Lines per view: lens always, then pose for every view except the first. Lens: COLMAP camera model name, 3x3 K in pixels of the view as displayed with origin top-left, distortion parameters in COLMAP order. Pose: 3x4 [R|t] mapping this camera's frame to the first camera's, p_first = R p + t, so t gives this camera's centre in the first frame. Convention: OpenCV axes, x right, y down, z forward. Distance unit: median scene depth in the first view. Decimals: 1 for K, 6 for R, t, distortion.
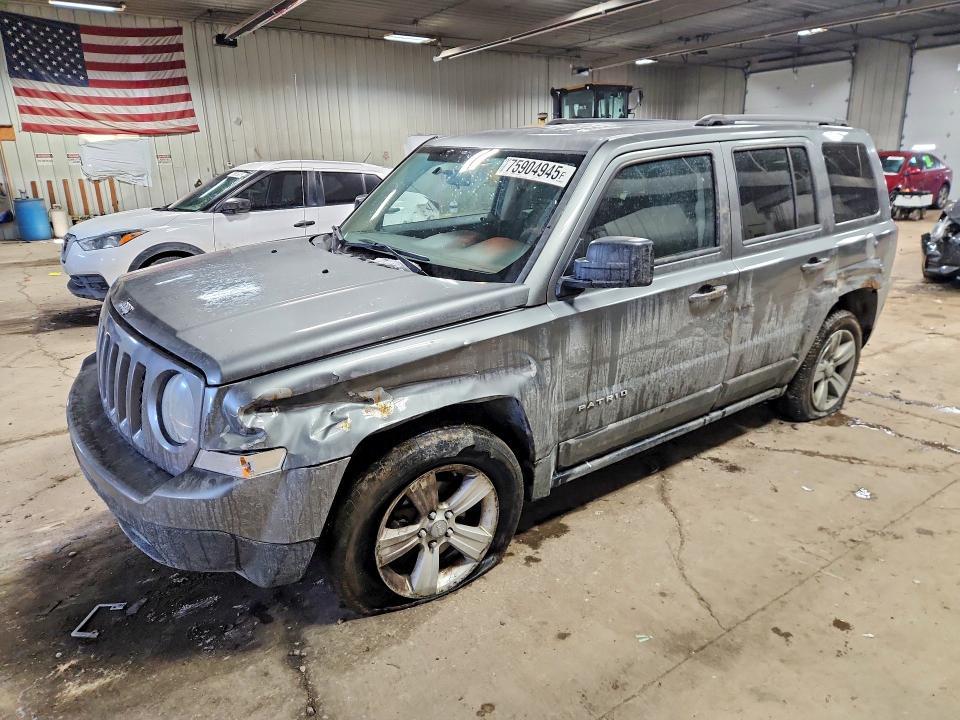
lens RADIAL K [[654.8, 0, 480.0], [0, 654.8, 360.0], [0, 0, 1]] dist [0.061990, -0.050331]
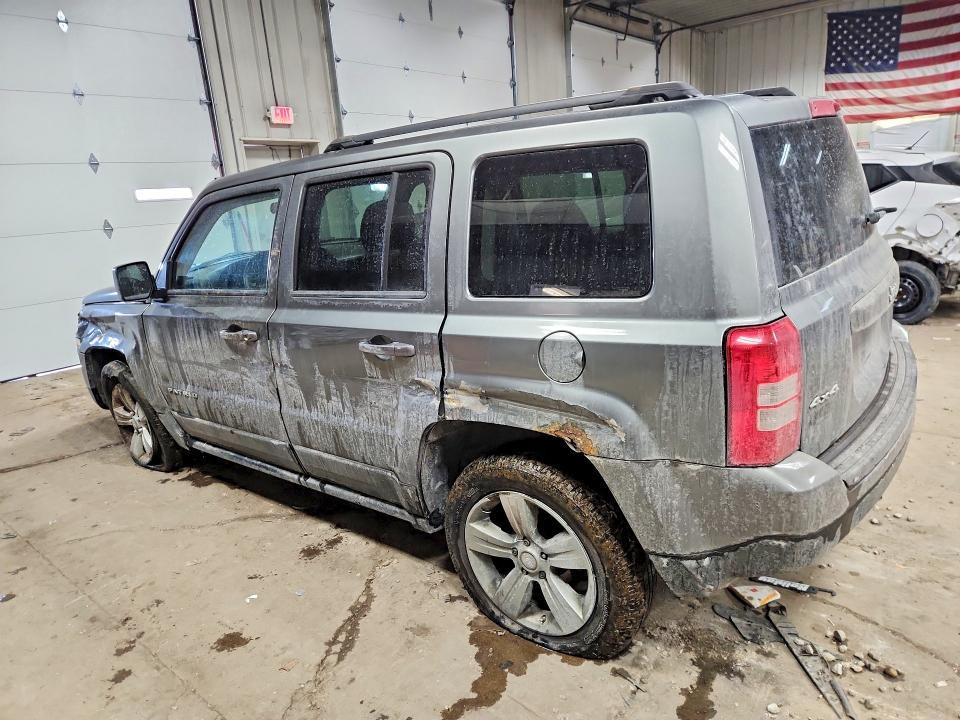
lens RADIAL K [[654.8, 0, 480.0], [0, 654.8, 360.0], [0, 0, 1]] dist [0.061990, -0.050331]
pose [[0.248576, 0.247744, -0.936393, 1.145358], [-0.215951, 0.956579, 0.195758, -0.280431], [0.944232, 0.153555, 0.291284, 0.896516]]
